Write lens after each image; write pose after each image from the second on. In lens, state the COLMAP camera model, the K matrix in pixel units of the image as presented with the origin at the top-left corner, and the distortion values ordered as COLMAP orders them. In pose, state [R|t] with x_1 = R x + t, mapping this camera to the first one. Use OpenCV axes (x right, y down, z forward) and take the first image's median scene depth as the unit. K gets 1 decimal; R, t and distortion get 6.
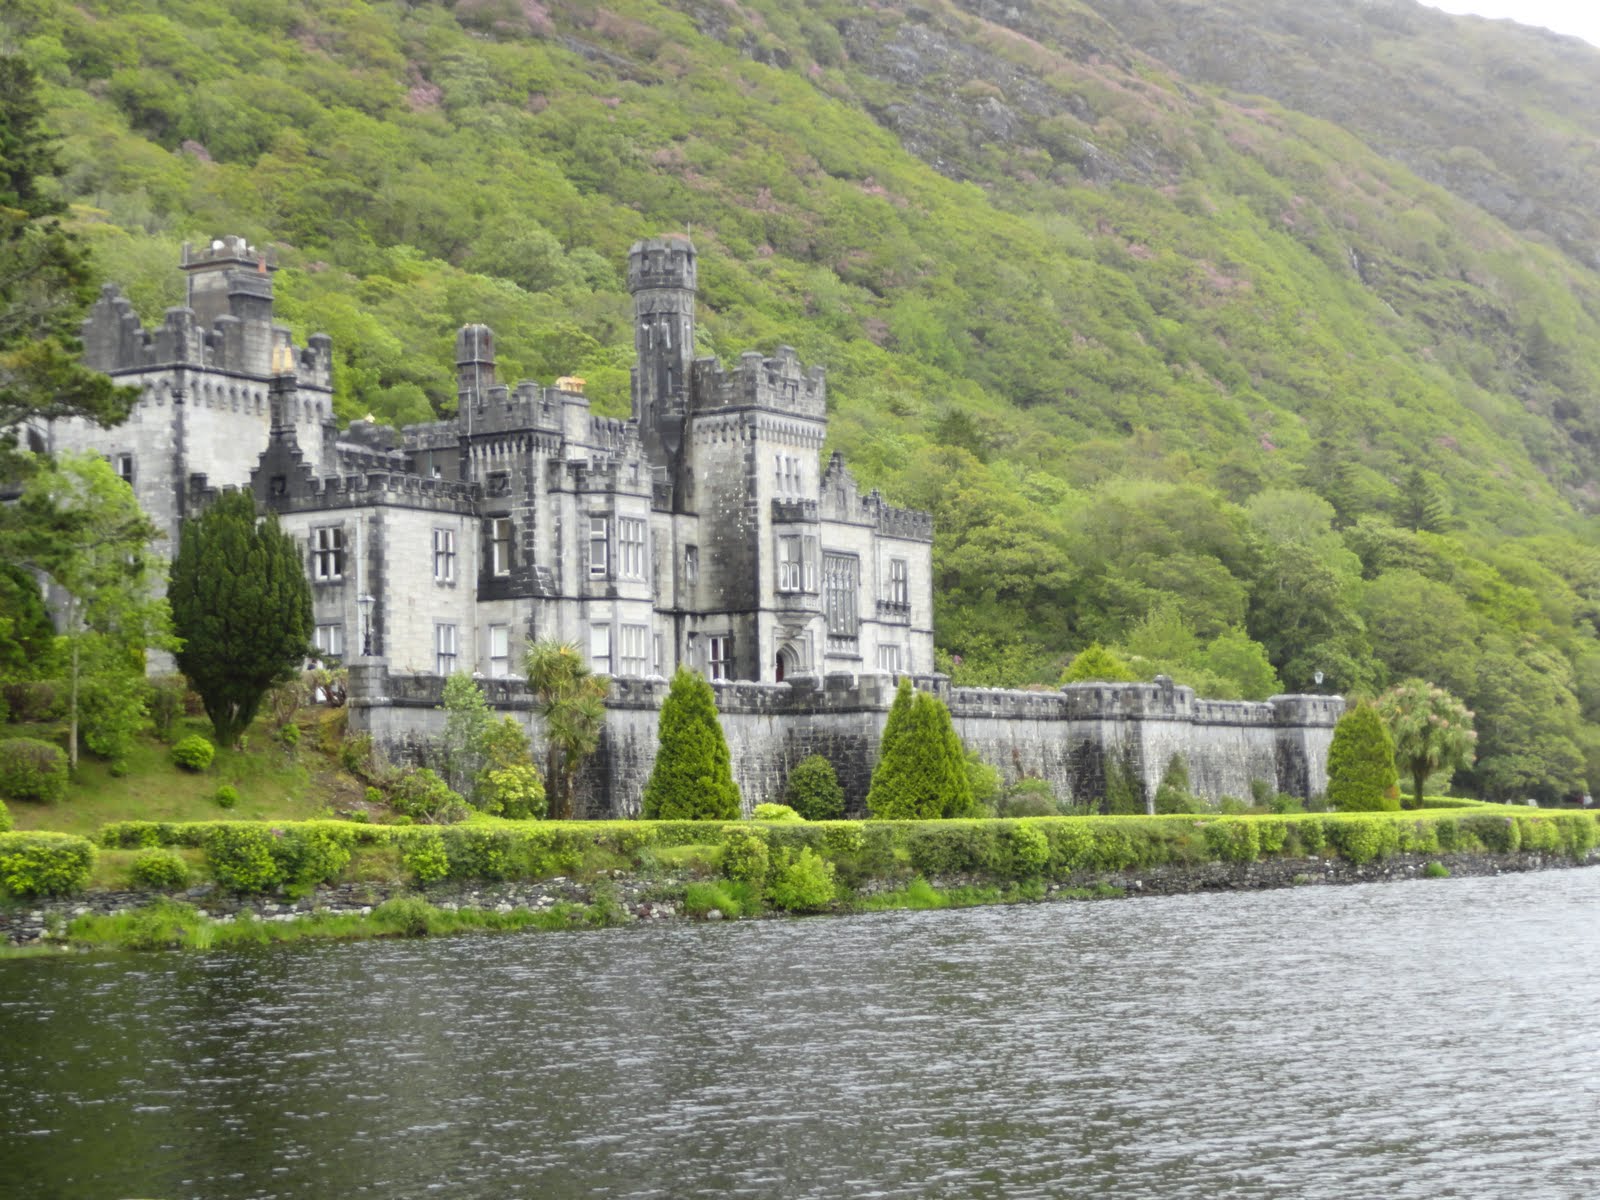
lens RADIAL K [[3107.1, 0, 800.0], [0, 3107.1, 600.0], [0, 0, 1]] dist [-0.063050, 0.149994]
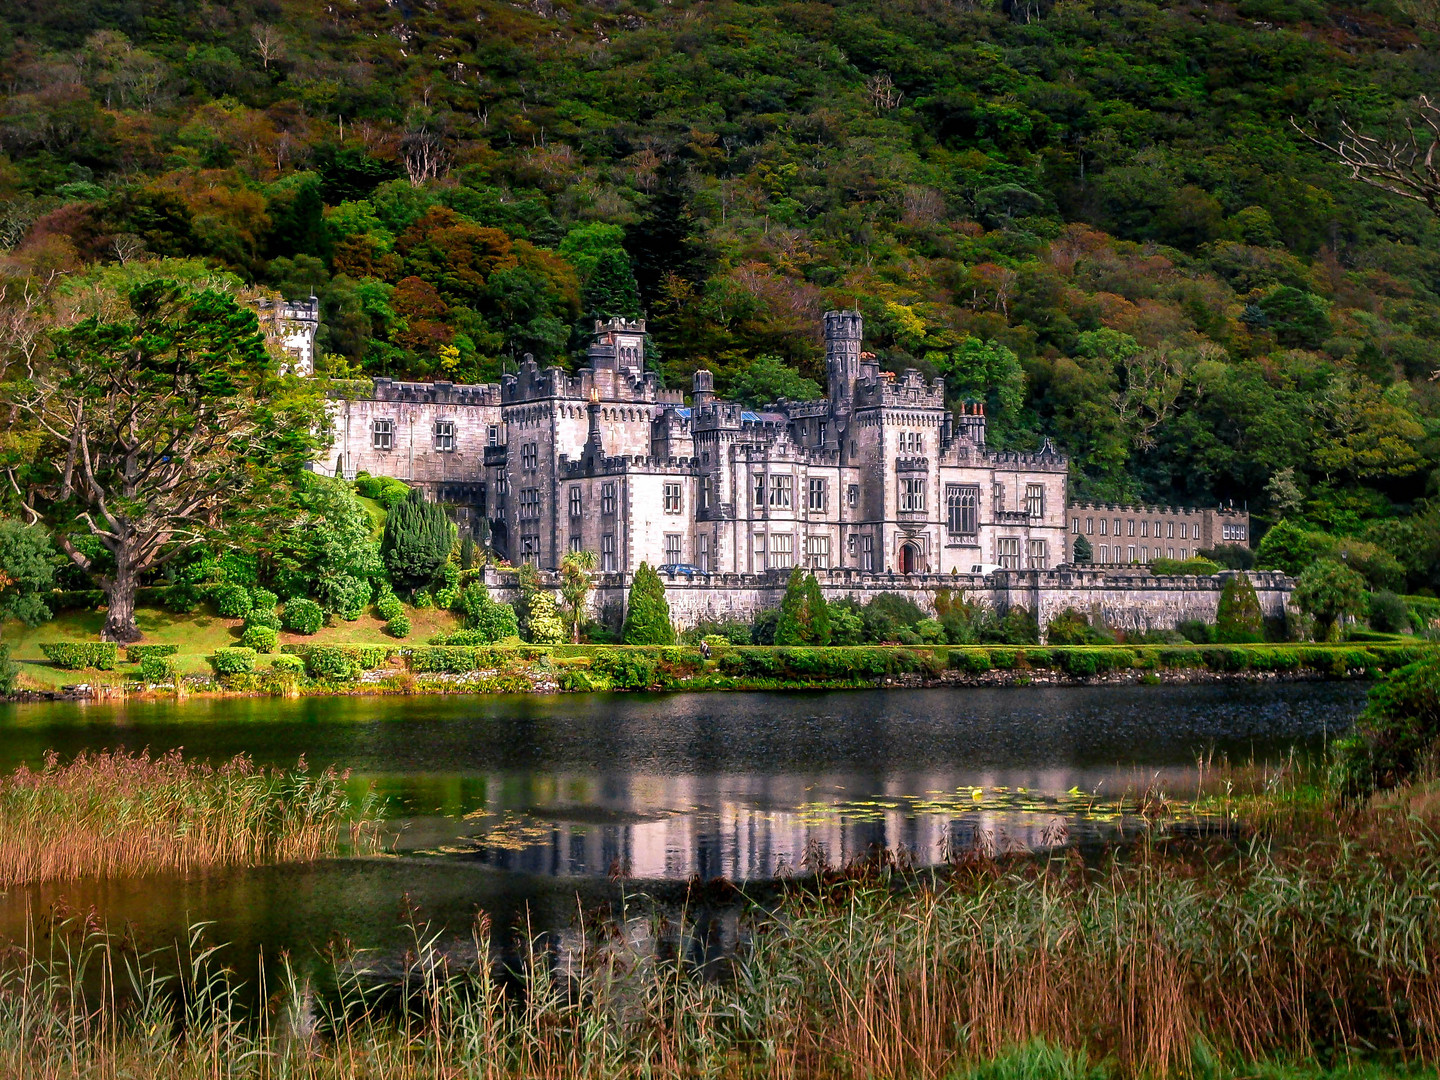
lens RADIAL K [[2796.4, 0, 720.0], [0, 2796.4, 540.0], [0, 0, 1]] dist [-0.063050, 0.149994]
pose [[0.902774, 0.003974, -0.430097, 0.624409], [0.014986, 0.999059, 0.040688, -0.056083], [0.429855, -0.043178, 0.901865, -0.500986]]
